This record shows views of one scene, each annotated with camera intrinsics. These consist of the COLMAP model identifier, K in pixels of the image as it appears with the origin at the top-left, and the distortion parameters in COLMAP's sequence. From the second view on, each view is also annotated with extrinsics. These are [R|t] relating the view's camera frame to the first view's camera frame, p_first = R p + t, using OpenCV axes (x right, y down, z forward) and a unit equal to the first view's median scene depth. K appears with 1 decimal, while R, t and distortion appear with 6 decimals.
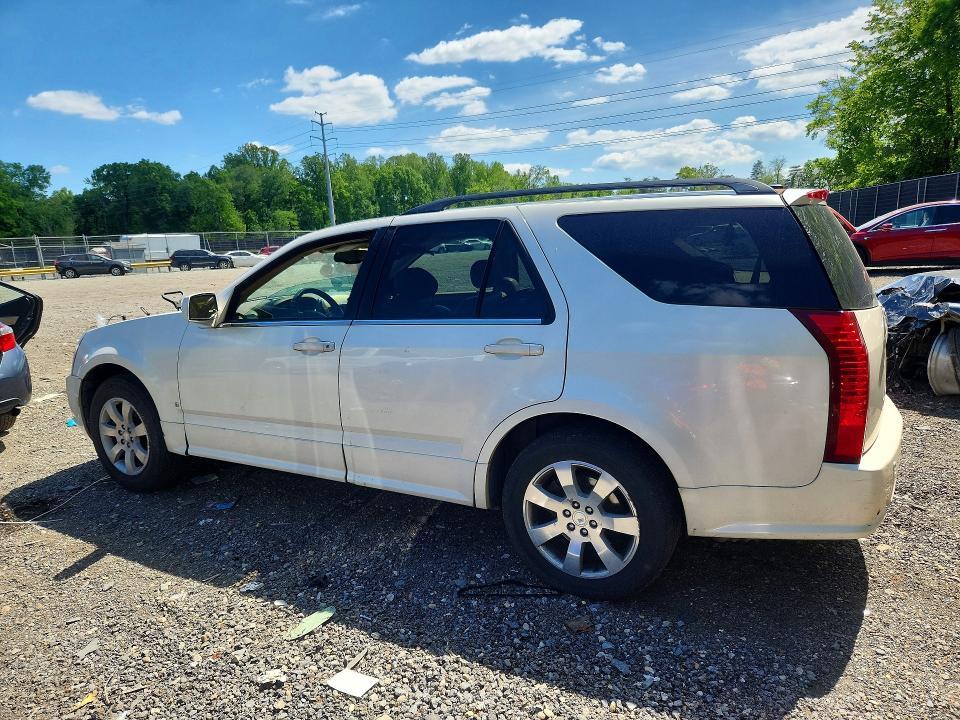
lens RADIAL K [[807.1, 0, 479.8], [0, 807.1, 360.4], [0, 0, 1]] dist [0.018865, 0.009431]
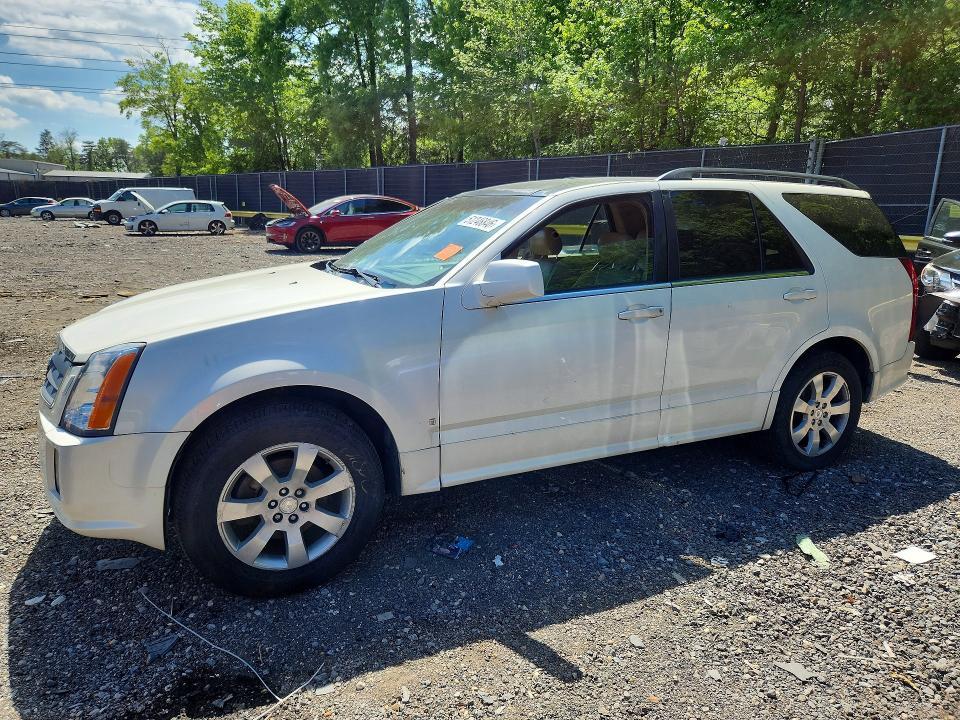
lens RADIAL K [[777.4, 0, 482.8], [0, 777.4, 360.4], [0, 0, 1]] dist [0.004413, 0.010917]
pose [[0.432215, -0.121671, 0.893525, -0.885745], [0.101022, 0.991152, 0.086099, -0.047850], [-0.896094, 0.053053, 0.440682, 0.616156]]
